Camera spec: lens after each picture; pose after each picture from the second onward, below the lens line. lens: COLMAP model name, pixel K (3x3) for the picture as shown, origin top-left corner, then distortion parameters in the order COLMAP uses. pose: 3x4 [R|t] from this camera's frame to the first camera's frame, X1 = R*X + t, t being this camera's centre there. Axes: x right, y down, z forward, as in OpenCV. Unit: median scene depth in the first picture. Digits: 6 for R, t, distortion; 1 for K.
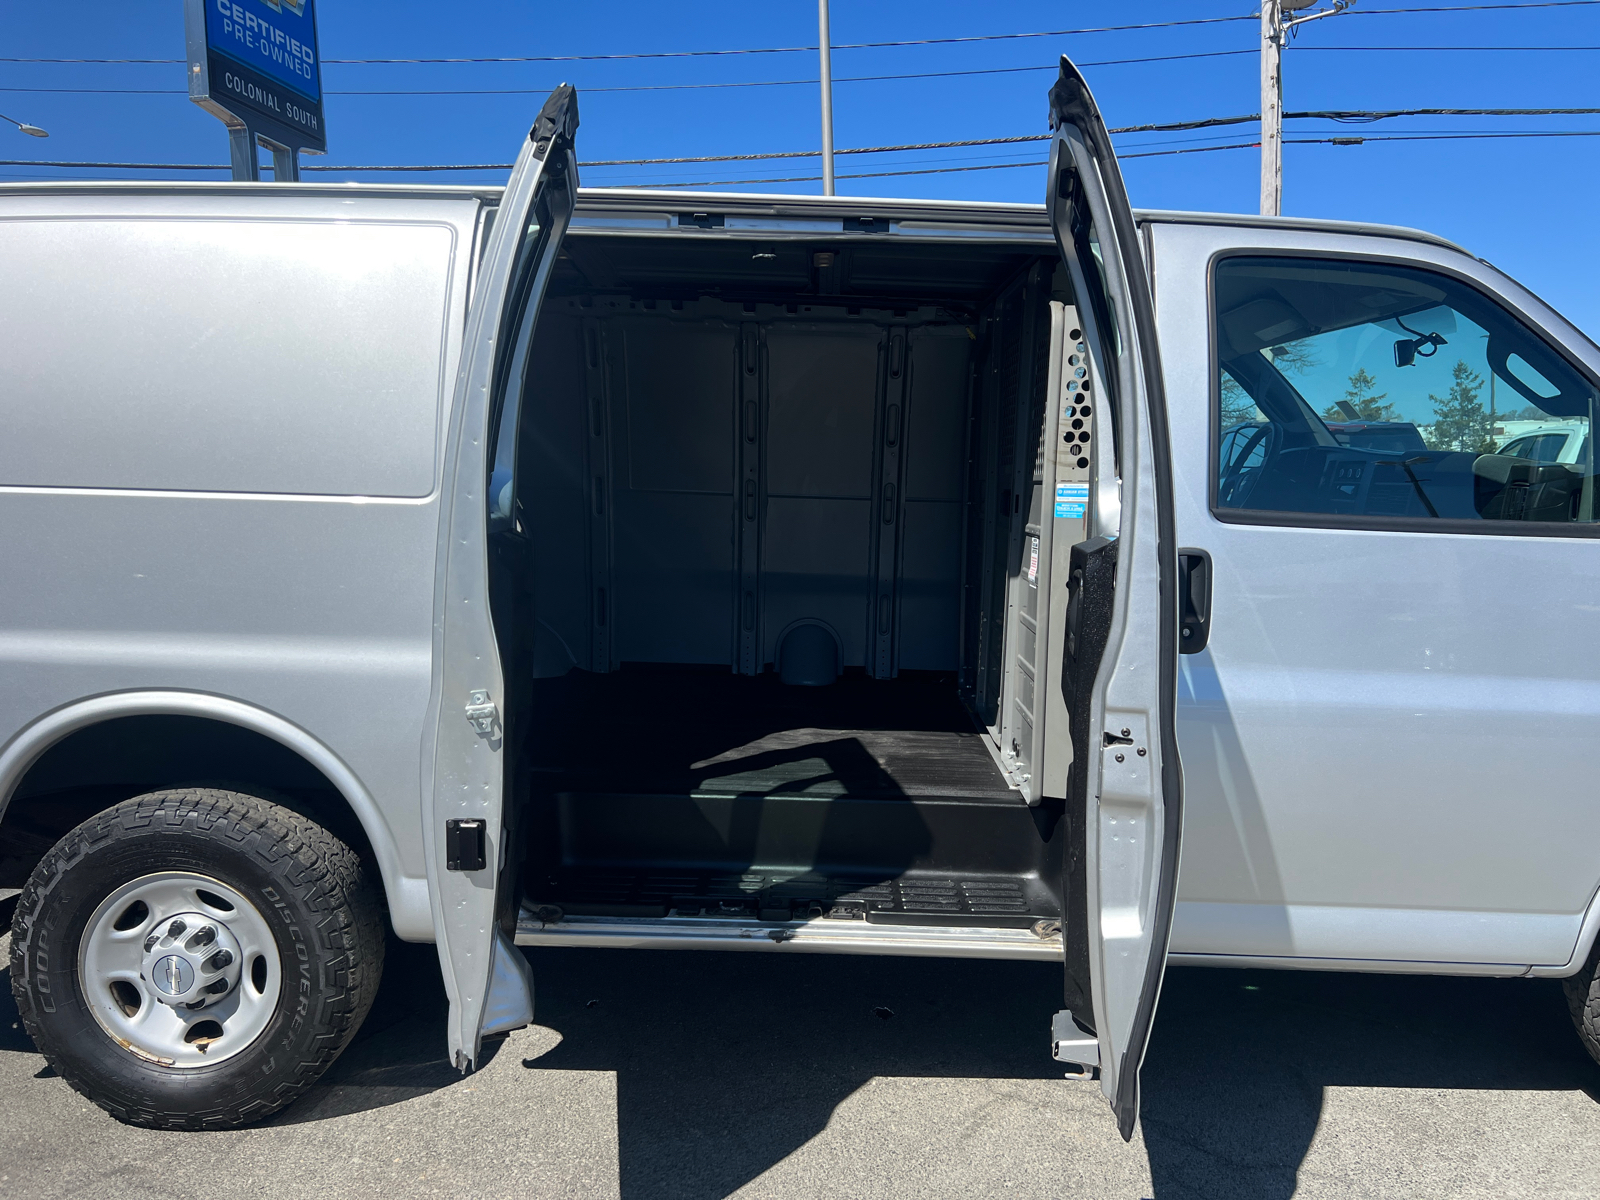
lens RADIAL K [[1231.3, 0, 801.5], [0, 1231.3, 624.7], [0, 0, 1]] dist [0.022429, -0.010350]
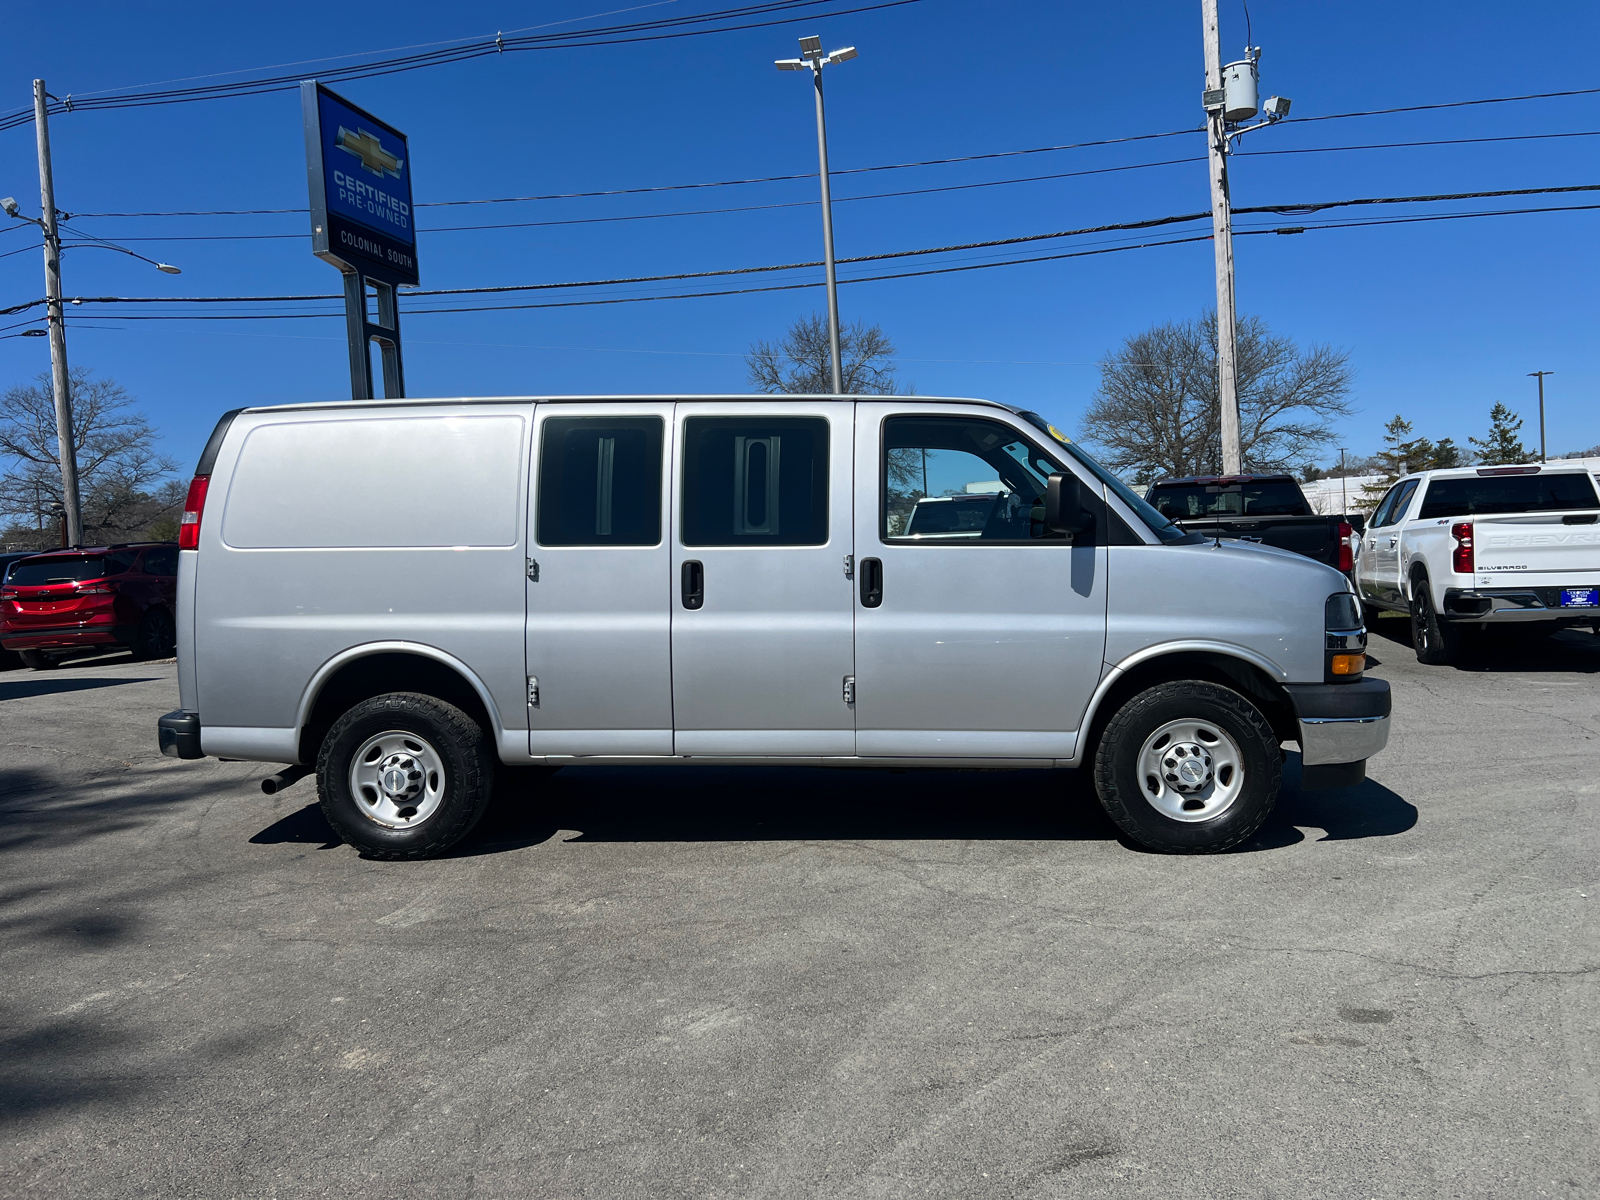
lens RADIAL K [[1207.0, 0, 794.2], [0, 1207.0, 596.7], [0, 0, 1]] dist [0.053291, -0.057099]
pose [[0.997741, -0.034098, -0.057885, 0.044231], [0.029739, 0.996774, -0.074553, 0.022619], [0.060241, 0.072663, 0.995536, -0.154026]]
